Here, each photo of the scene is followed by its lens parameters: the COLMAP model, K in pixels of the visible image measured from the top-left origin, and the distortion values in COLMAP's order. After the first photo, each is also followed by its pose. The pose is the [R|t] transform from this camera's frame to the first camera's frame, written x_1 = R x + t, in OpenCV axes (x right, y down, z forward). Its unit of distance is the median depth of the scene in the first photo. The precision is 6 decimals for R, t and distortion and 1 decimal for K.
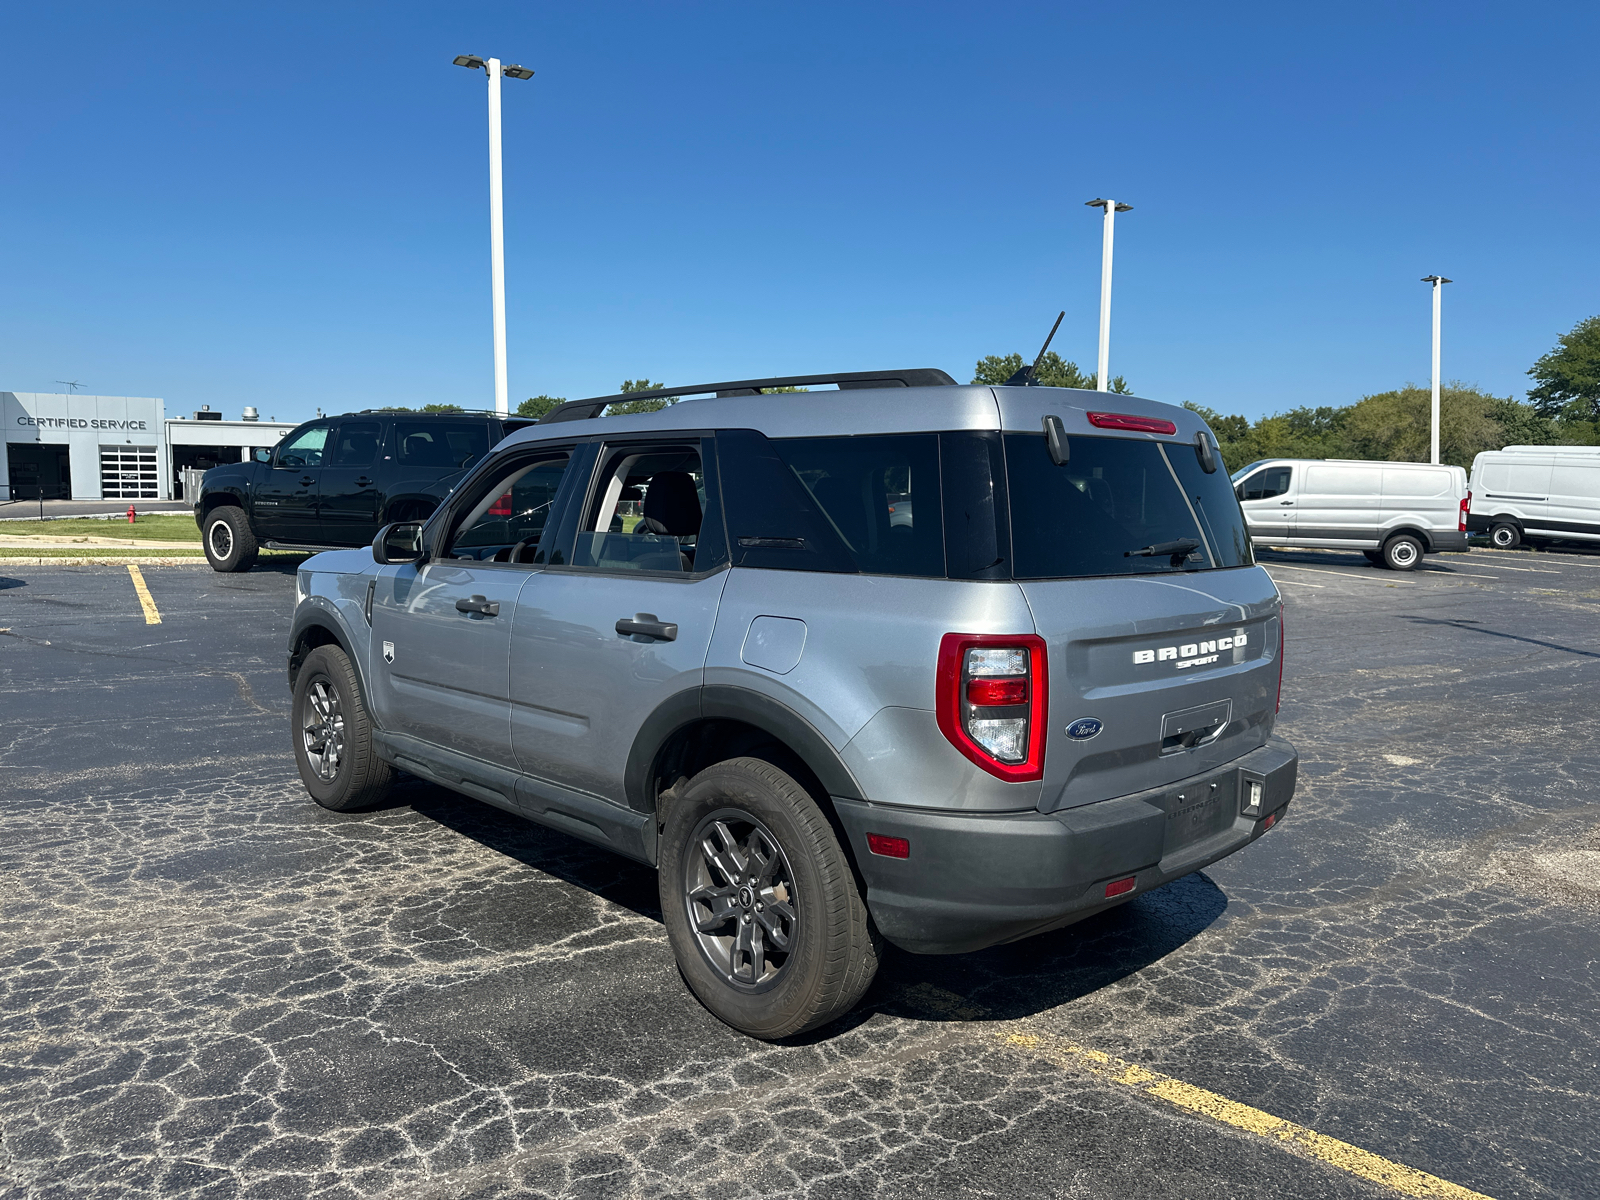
lens RADIAL K [[1115.0, 0, 795.5], [0, 1115.0, 604.1], [0, 0, 1]] dist [0.029364, -0.033933]
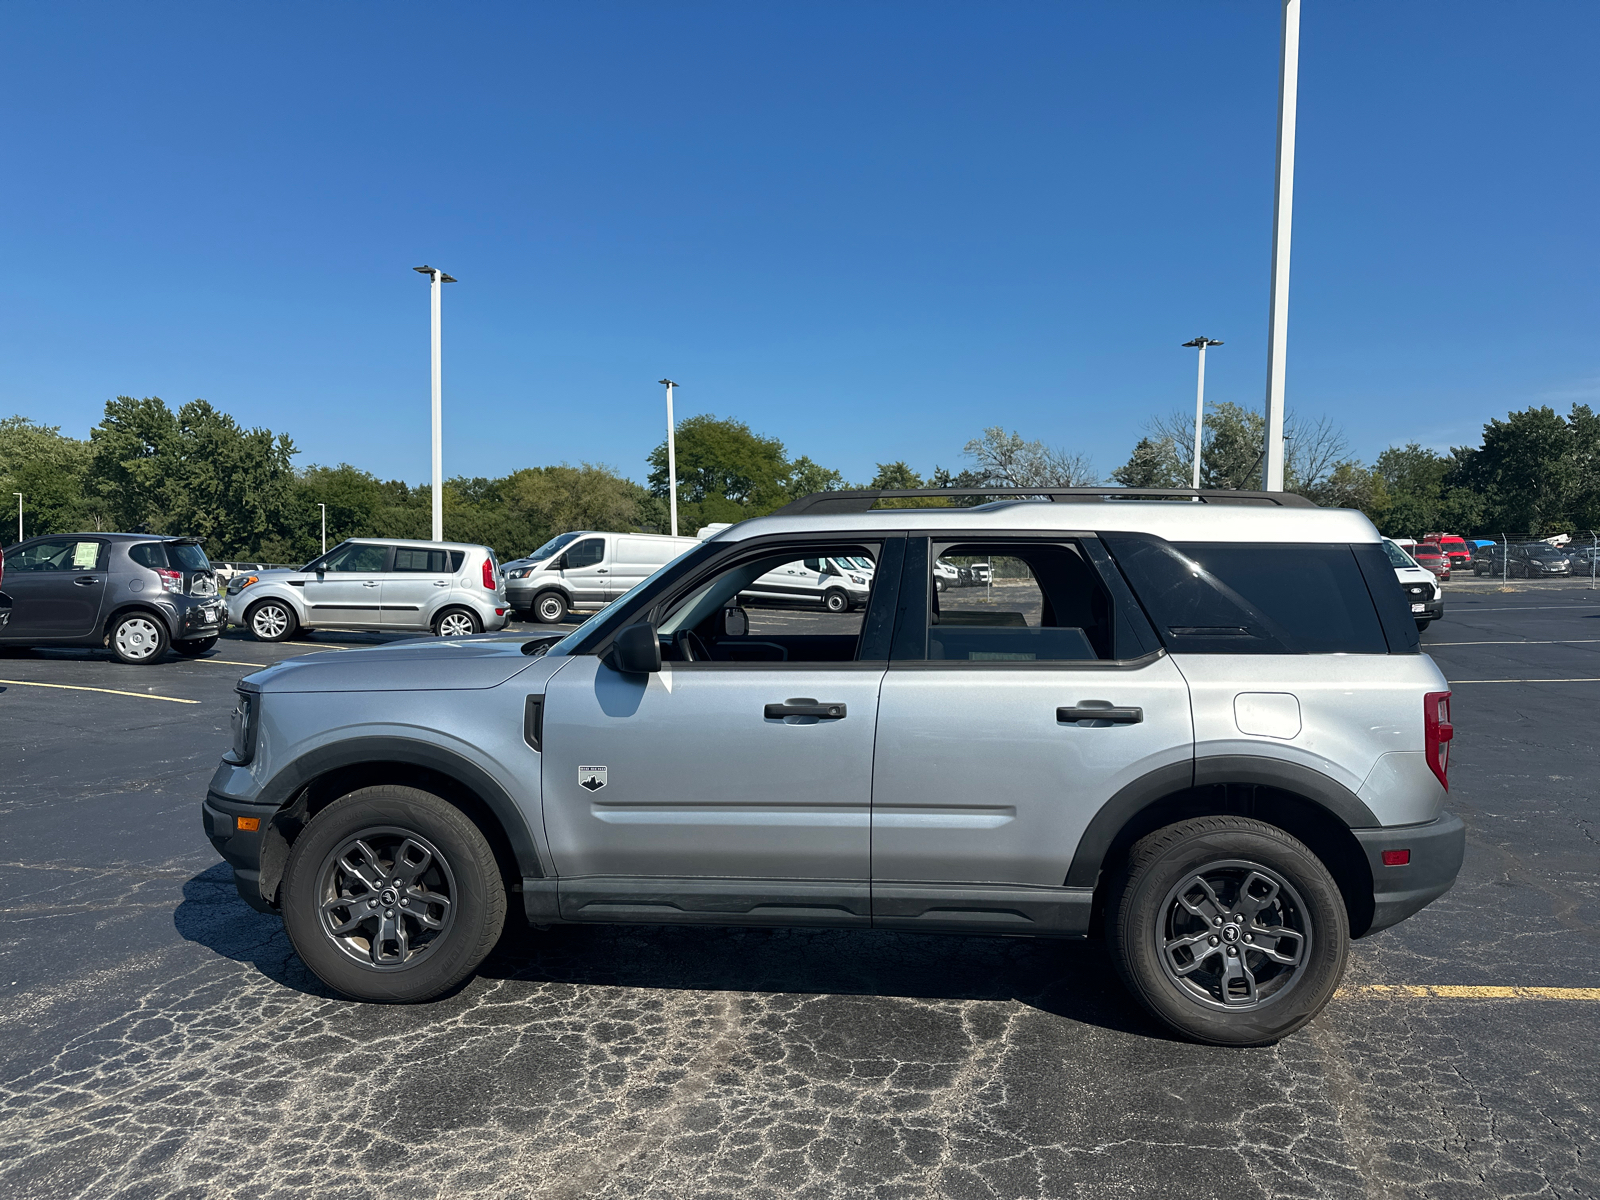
lens RADIAL K [[1115.0, 0, 816.0], [0, 1115.0, 613.2], [0, 0, 1]] dist [0.029364, -0.033933]
pose [[0.739291, -0.026625, 0.672860, -0.948933], [0.059211, 0.997918, -0.025569, -0.056464], [-0.670778, 0.058743, 0.739328, 0.327515]]
